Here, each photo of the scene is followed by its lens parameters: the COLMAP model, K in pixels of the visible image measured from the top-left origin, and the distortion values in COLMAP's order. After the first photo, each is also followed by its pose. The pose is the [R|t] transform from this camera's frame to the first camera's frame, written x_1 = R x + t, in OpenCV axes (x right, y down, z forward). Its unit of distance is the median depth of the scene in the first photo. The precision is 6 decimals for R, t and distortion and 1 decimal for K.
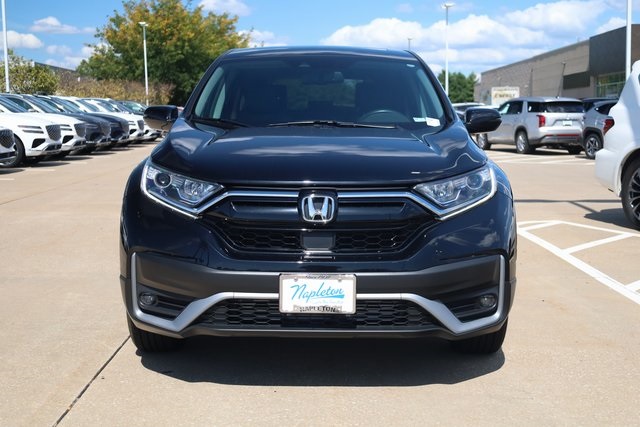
lens RADIAL K [[955.5, 0, 319.9], [0, 955.5, 213.4], [0, 0, 1]] dist [-0.017404, 0.000000]
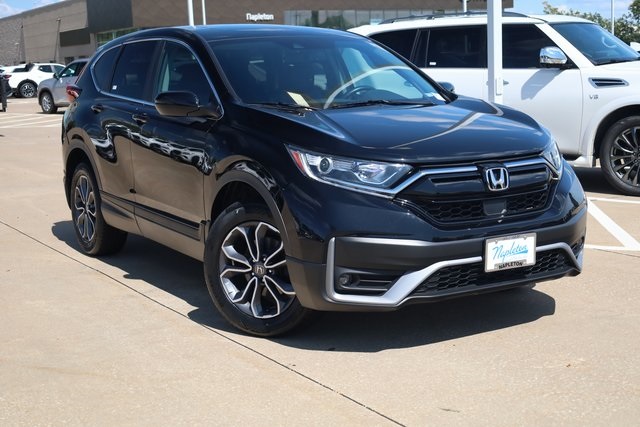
lens RADIAL K [[974.3, 0, 320.3], [0, 974.3, 213.8], [0, 0, 1]] dist [0.016852, 0.000000]
pose [[0.836631, -0.106610, 0.537292, -0.809095], [0.082889, 0.994222, 0.068206, -0.060271], [-0.541459, -0.012527, 0.840634, 0.128975]]
